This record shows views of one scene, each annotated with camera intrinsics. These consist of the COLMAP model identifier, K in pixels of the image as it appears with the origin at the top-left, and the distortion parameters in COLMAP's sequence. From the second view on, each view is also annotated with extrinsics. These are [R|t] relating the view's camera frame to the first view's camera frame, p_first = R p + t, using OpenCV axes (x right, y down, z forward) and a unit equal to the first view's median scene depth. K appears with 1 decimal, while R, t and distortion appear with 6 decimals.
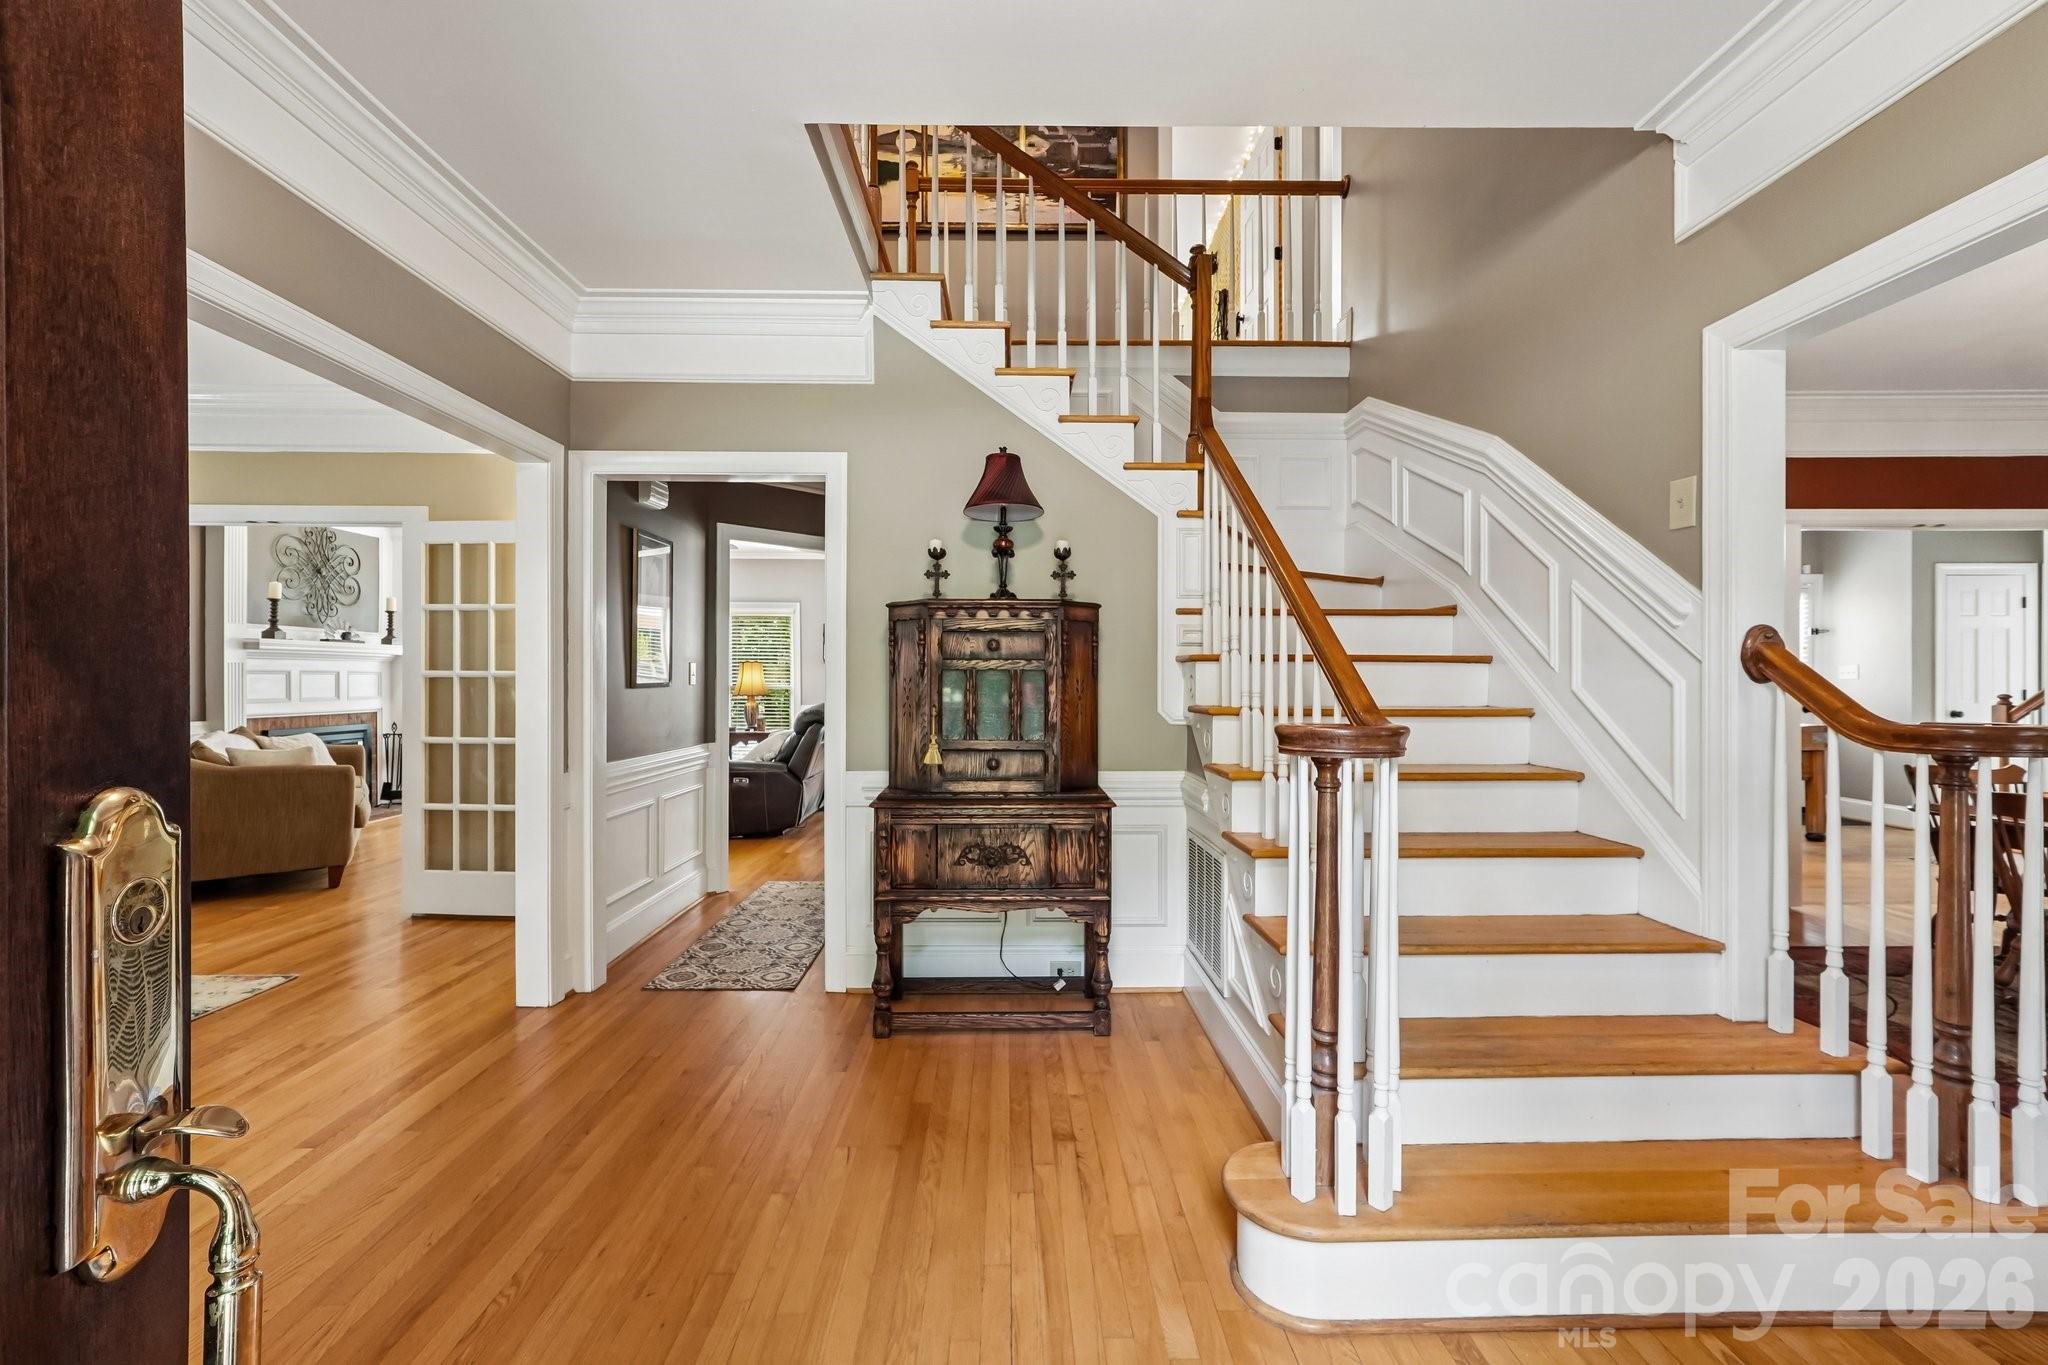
lens RADIAL K [[857.9, 0, 1028.8], [0, 857.9, 679.8], [0, 0, 1]] dist [-0.002453, 0.001197]
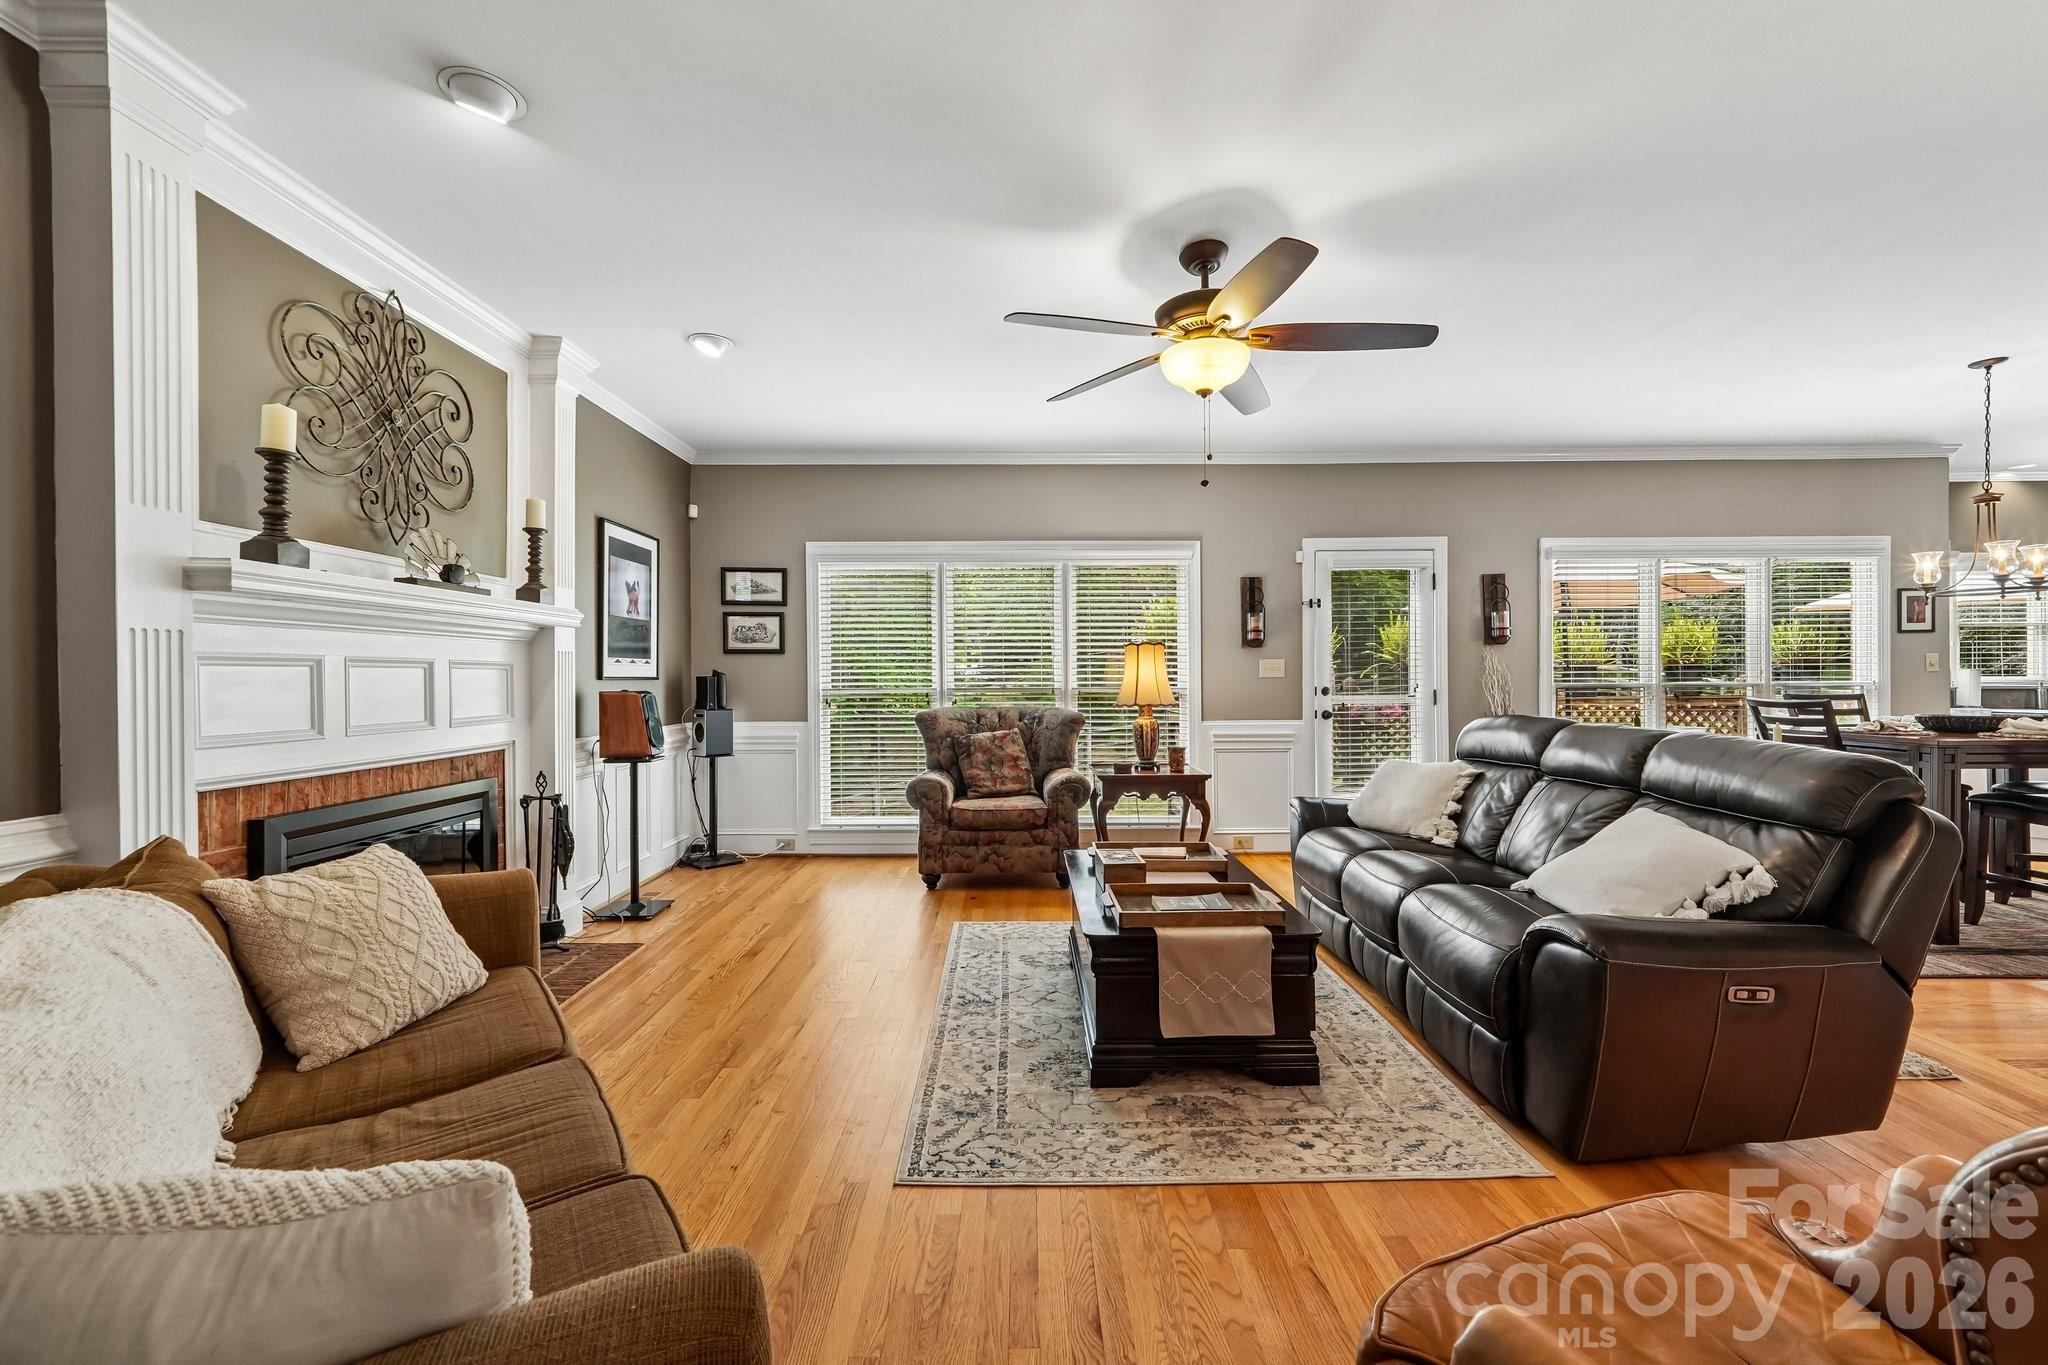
lens RADIAL K [[857.9, 0, 1025.1], [0, 857.9, 679.9], [0, 0, 1]] dist [-0.002453, 0.001197]
pose [[0.999842, -0.004216, -0.017292, -0.516102], [0.004282, 0.999984, 0.003819, -0.000728], [0.017276, -0.003893, 0.999843, 0.594173]]
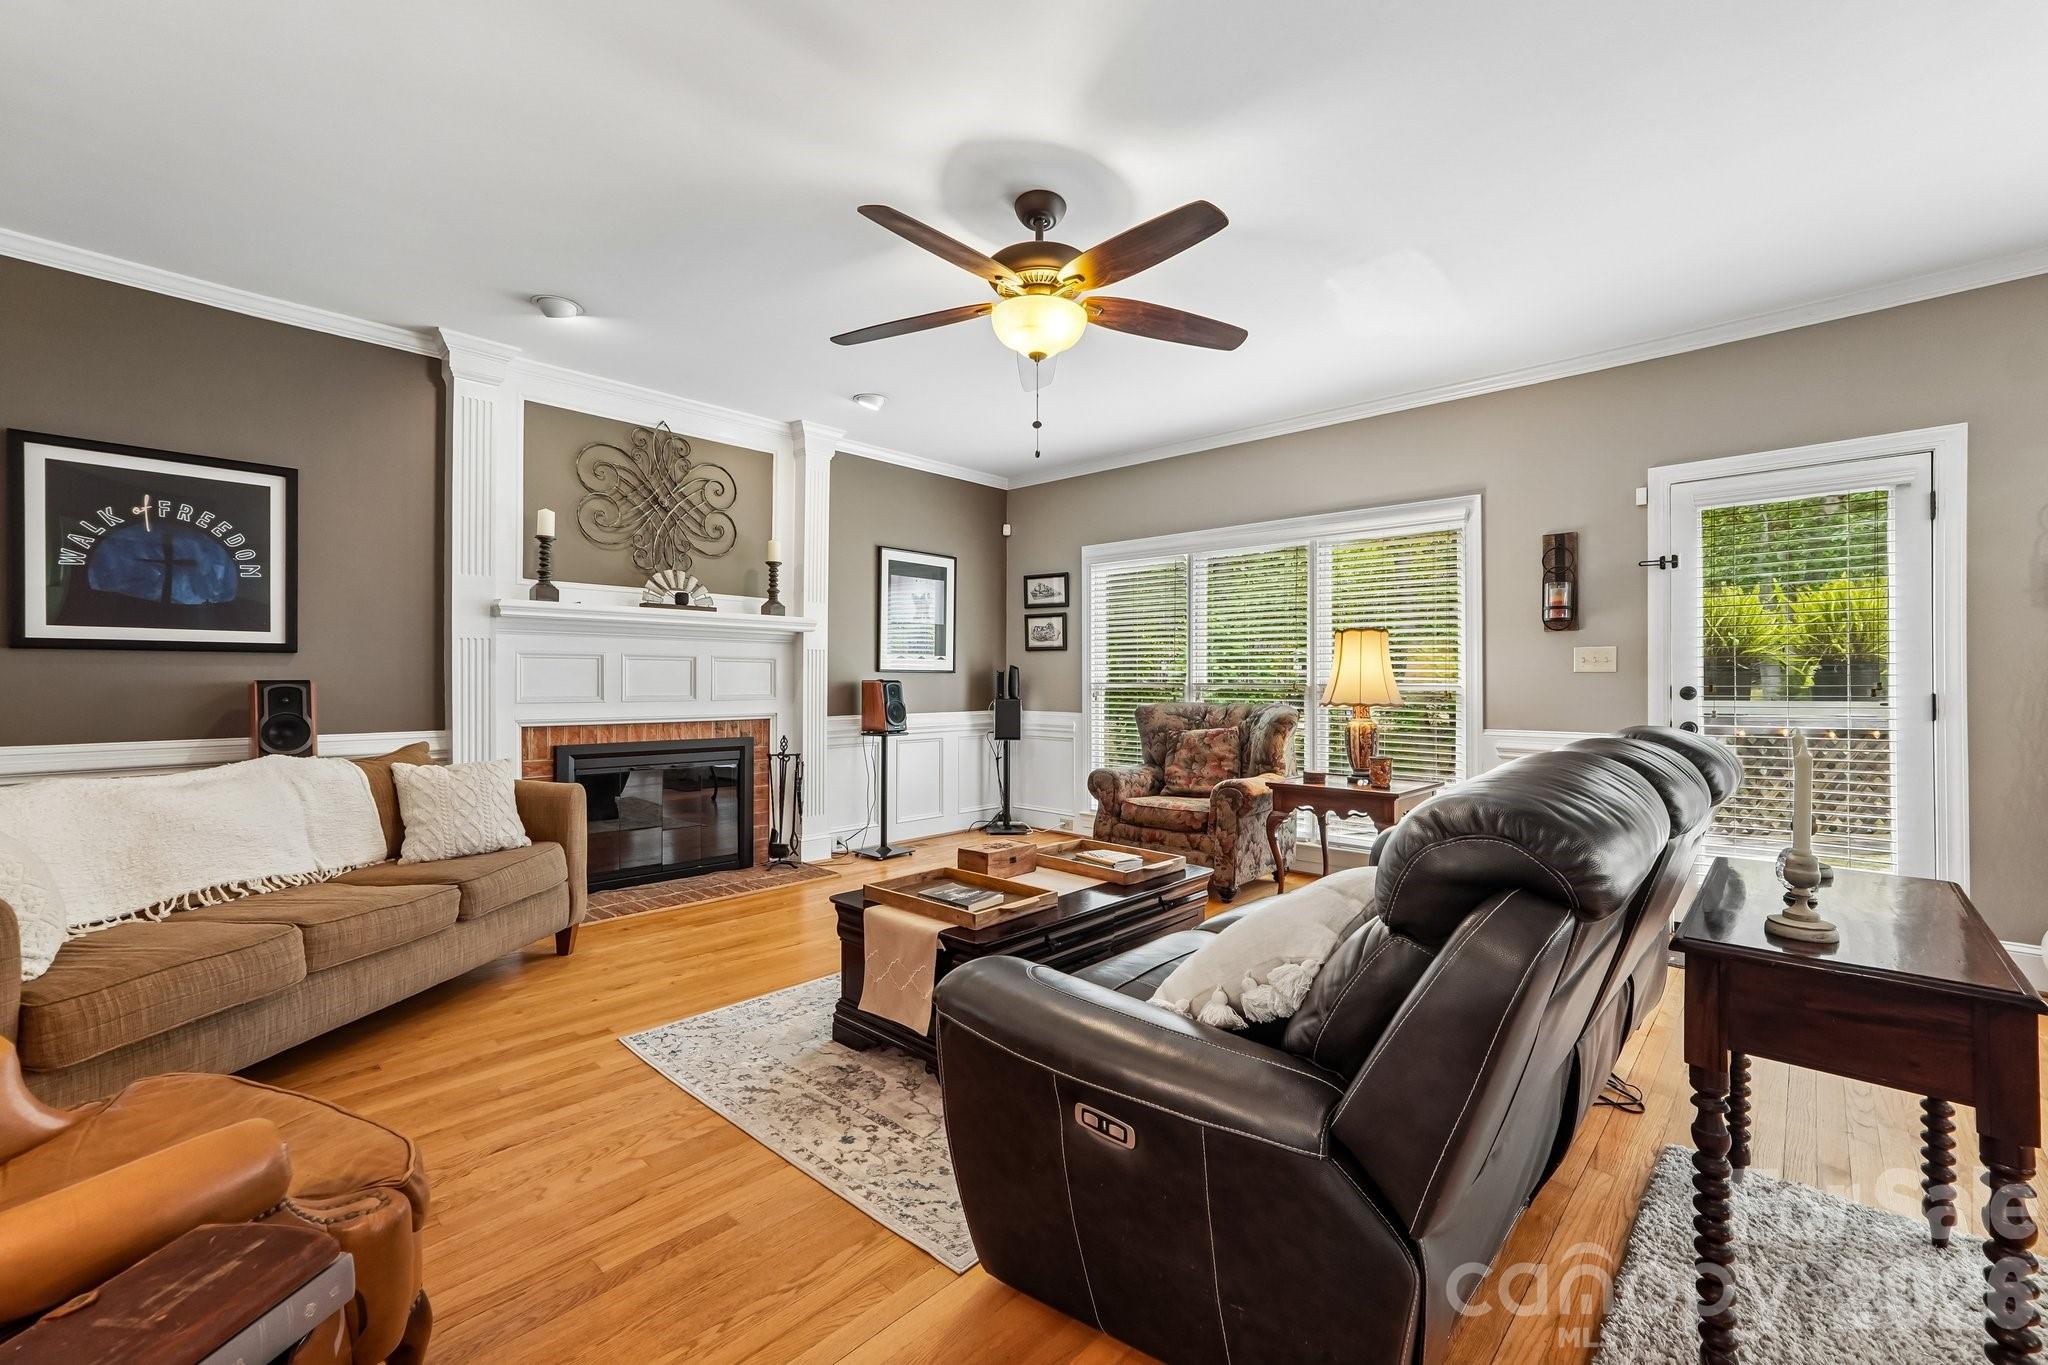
lens RADIAL K [[857.9, 0, 1018.3], [0, 857.9, 677.0], [0, 0, 1]] dist [-0.002453, 0.001197]
pose [[0.713693, 0.000190, -0.700459, -0.178565], [-0.004098, 0.999984, -0.003904, 0.007864], [0.700447, 0.005657, 0.713682, 0.727514]]
